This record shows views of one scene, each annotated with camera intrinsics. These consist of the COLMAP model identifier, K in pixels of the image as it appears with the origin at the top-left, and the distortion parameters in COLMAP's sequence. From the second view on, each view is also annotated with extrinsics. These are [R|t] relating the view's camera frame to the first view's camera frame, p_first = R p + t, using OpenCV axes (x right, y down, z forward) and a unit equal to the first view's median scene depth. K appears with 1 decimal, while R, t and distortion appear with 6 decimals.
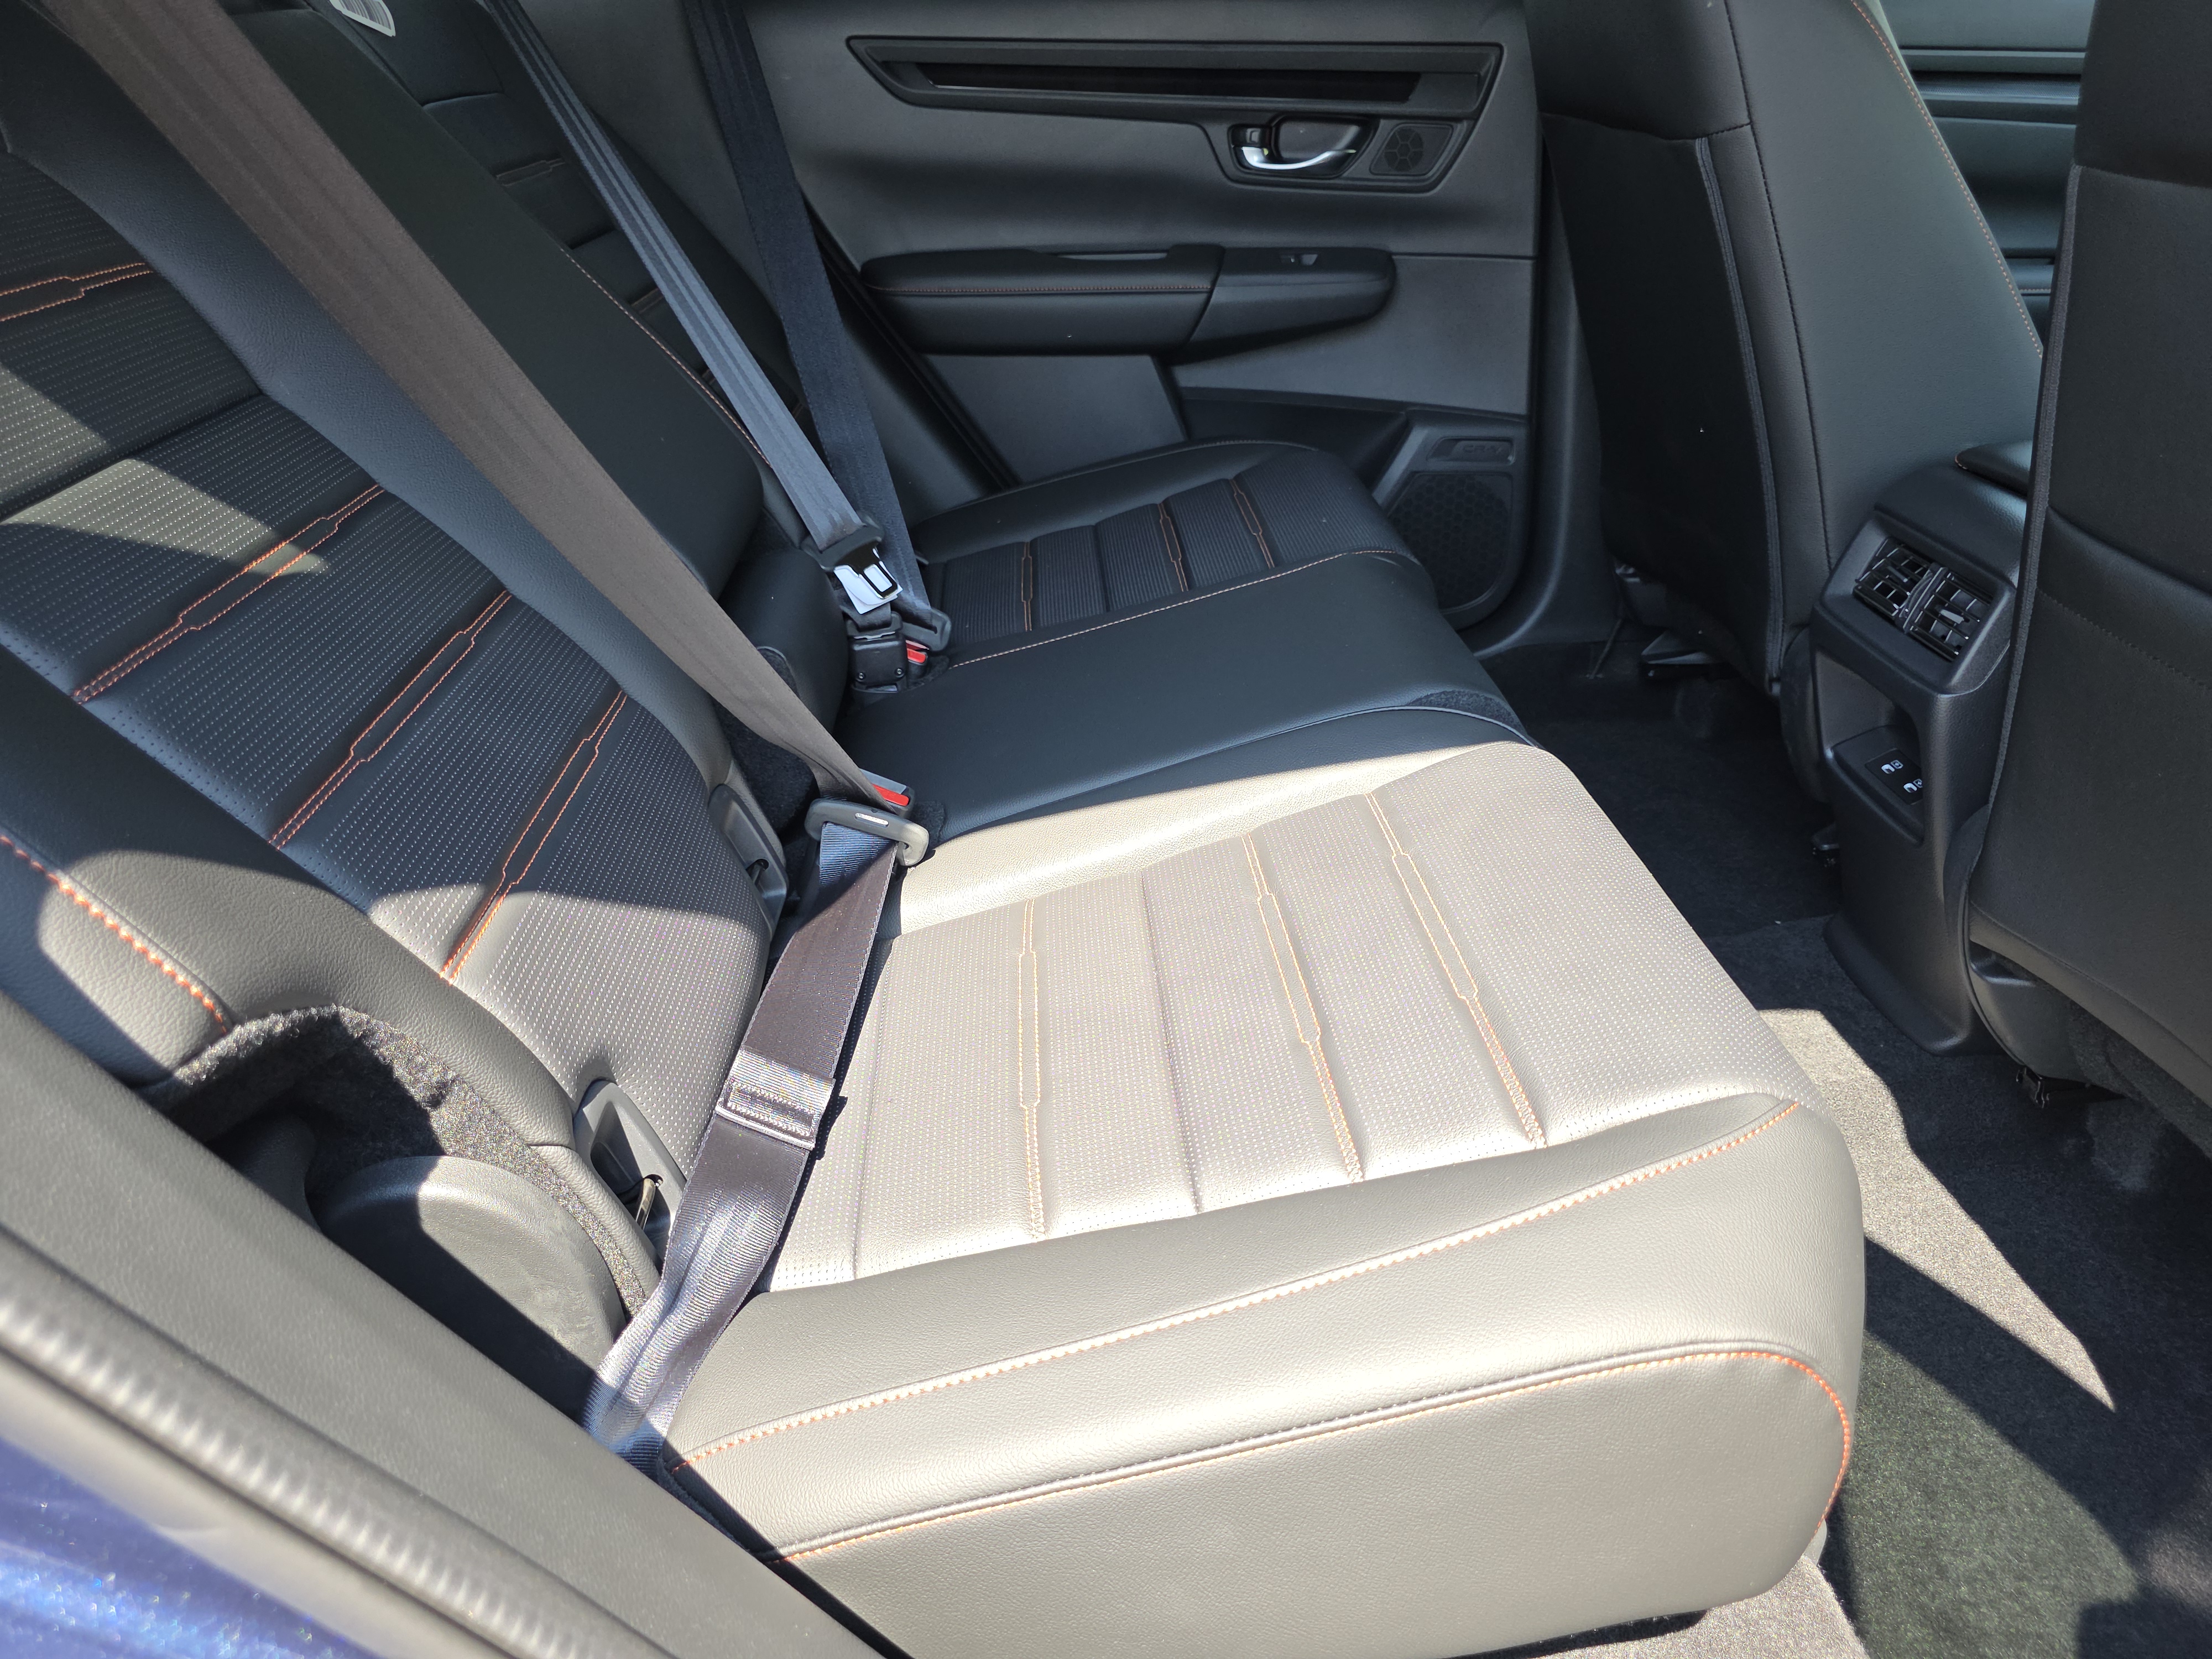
lens RADIAL K [[1491.7, 0, 1106.0], [0, 1491.7, 829.5], [0, 0, 1]] dist [0.008353, -0.002667]
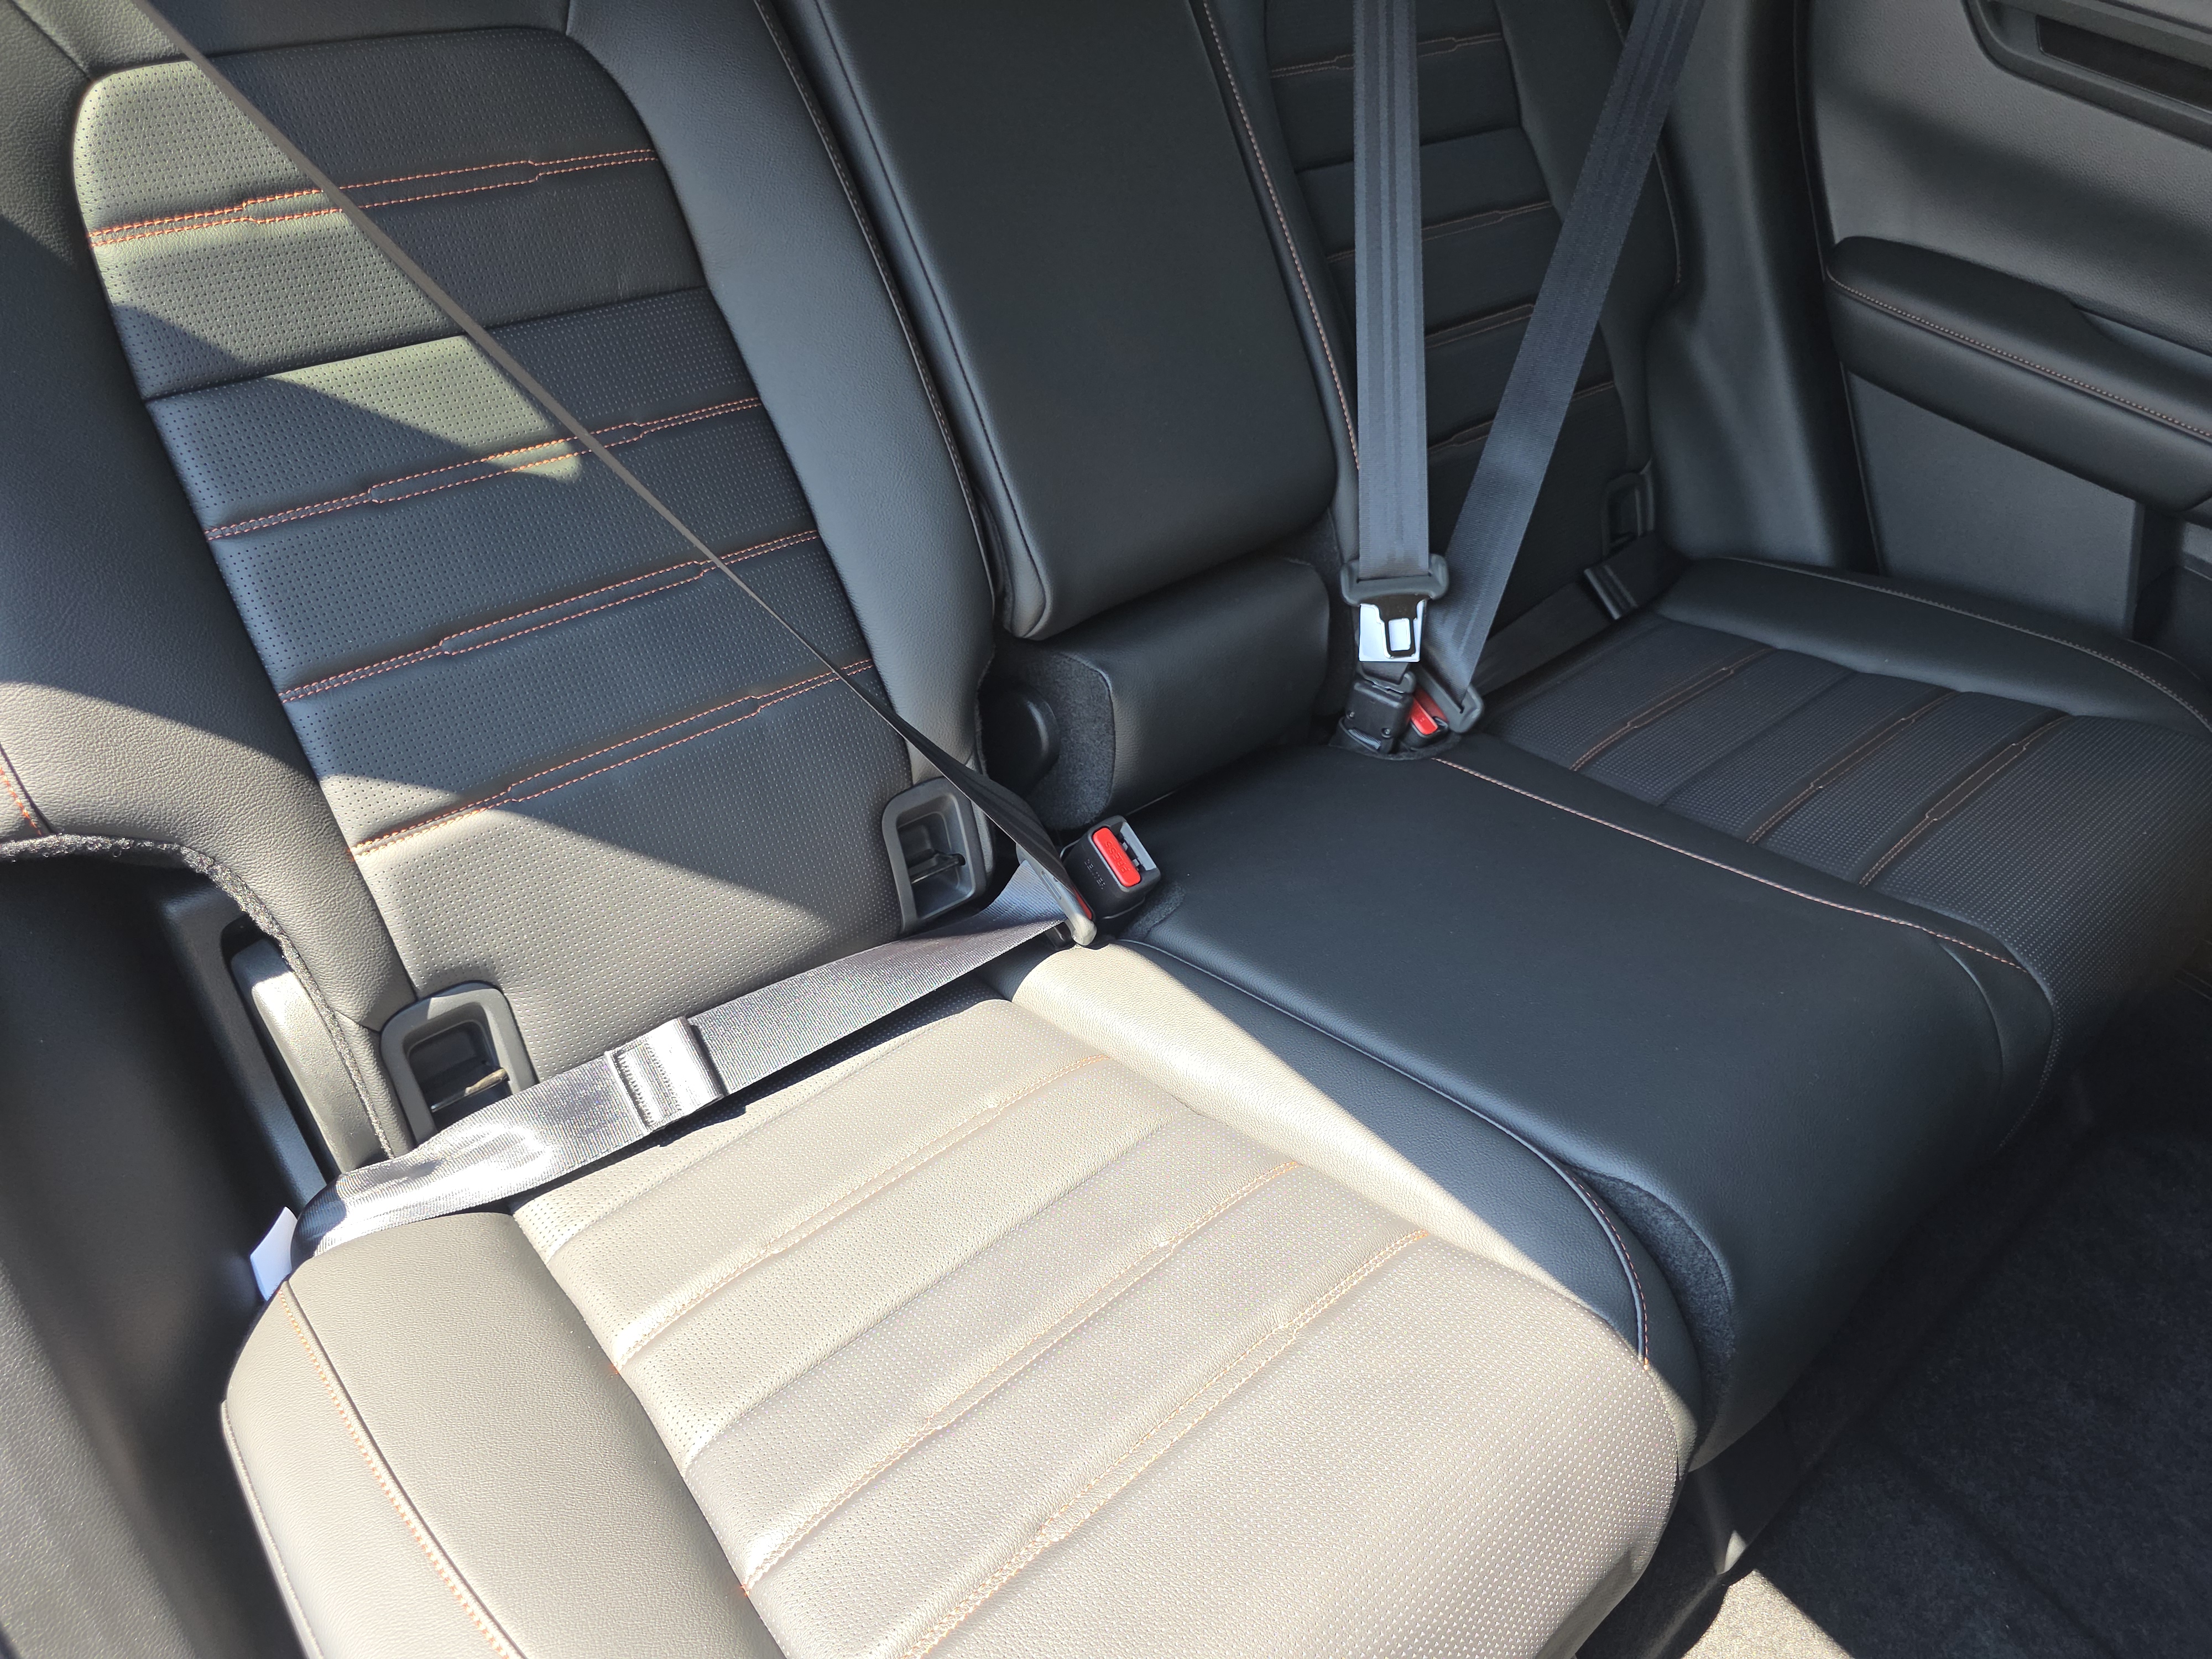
lens RADIAL K [[1491.7, 0, 1106.0], [0, 1491.7, 829.5], [0, 0, 1]] dist [0.008353, -0.002667]
pose [[0.629640, 0.563186, -0.535140, 0.279544], [-0.460261, 0.825343, 0.327061, -0.284905], [0.625870, 0.040373, 0.778882, 0.205759]]
